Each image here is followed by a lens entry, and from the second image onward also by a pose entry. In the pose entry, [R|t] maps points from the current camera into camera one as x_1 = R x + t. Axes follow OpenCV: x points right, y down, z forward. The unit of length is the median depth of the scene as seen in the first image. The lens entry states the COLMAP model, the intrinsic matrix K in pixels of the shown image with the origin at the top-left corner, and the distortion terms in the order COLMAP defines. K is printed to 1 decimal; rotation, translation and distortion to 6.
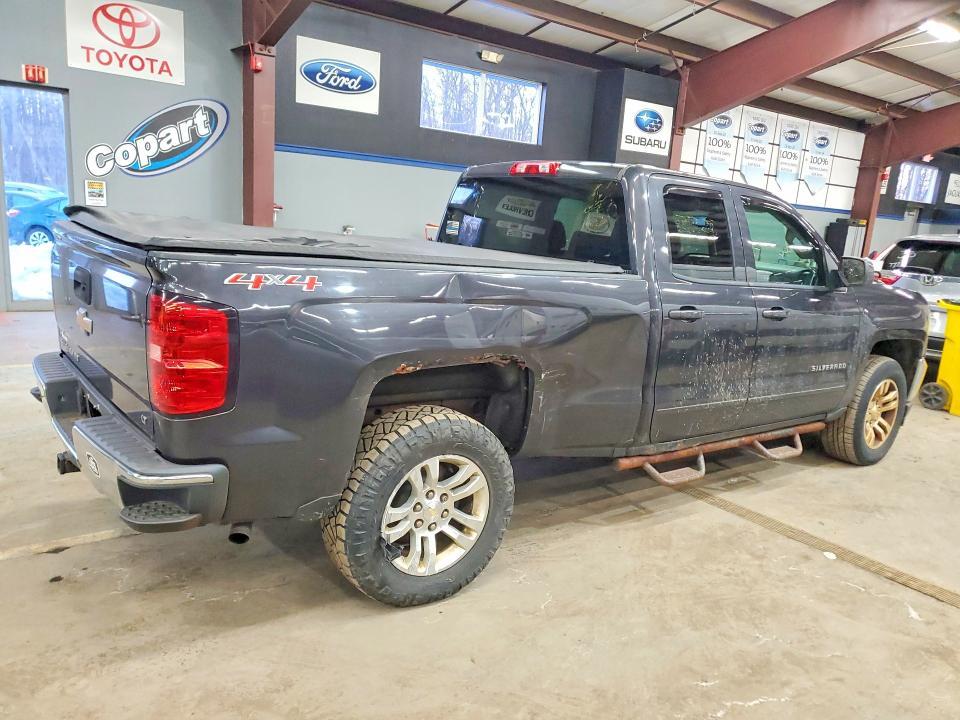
lens RADIAL K [[723.5, 0, 489.0], [0, 723.5, 363.4], [0, 0, 1]] dist [0.002810, 0.006832]
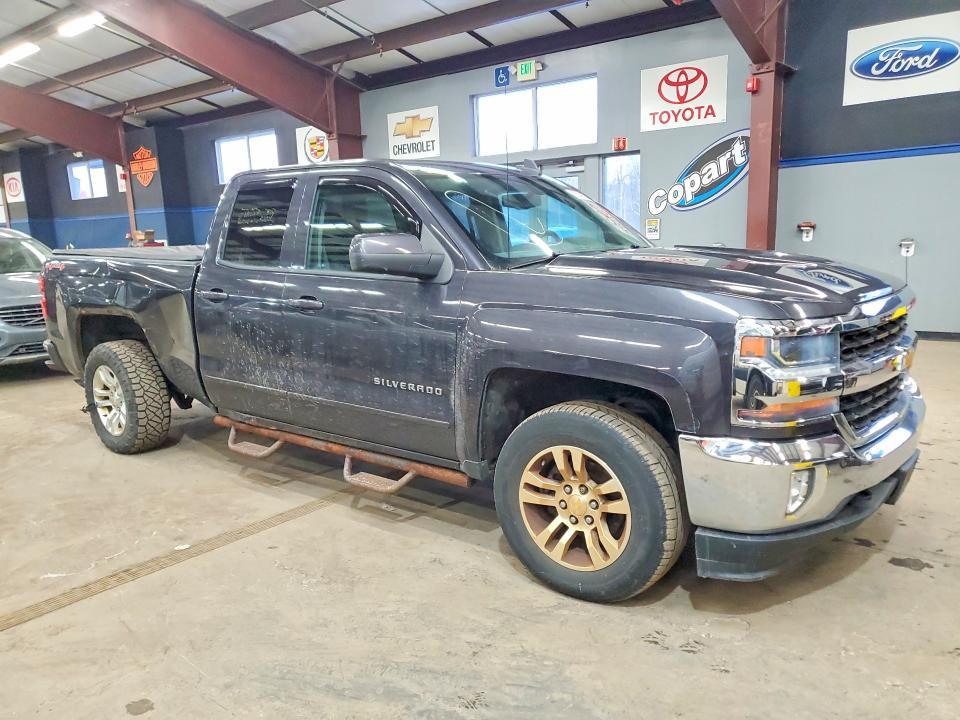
lens RADIAL K [[723.5, 0, 489.0], [0, 723.5, 363.4], [0, 0, 1]] dist [0.002810, 0.006832]
pose [[0.264811, 0.084199, -0.960617, 0.587712], [-0.140449, 0.988926, 0.047963, -0.030986], [0.954018, 0.122216, 0.273704, 0.435510]]
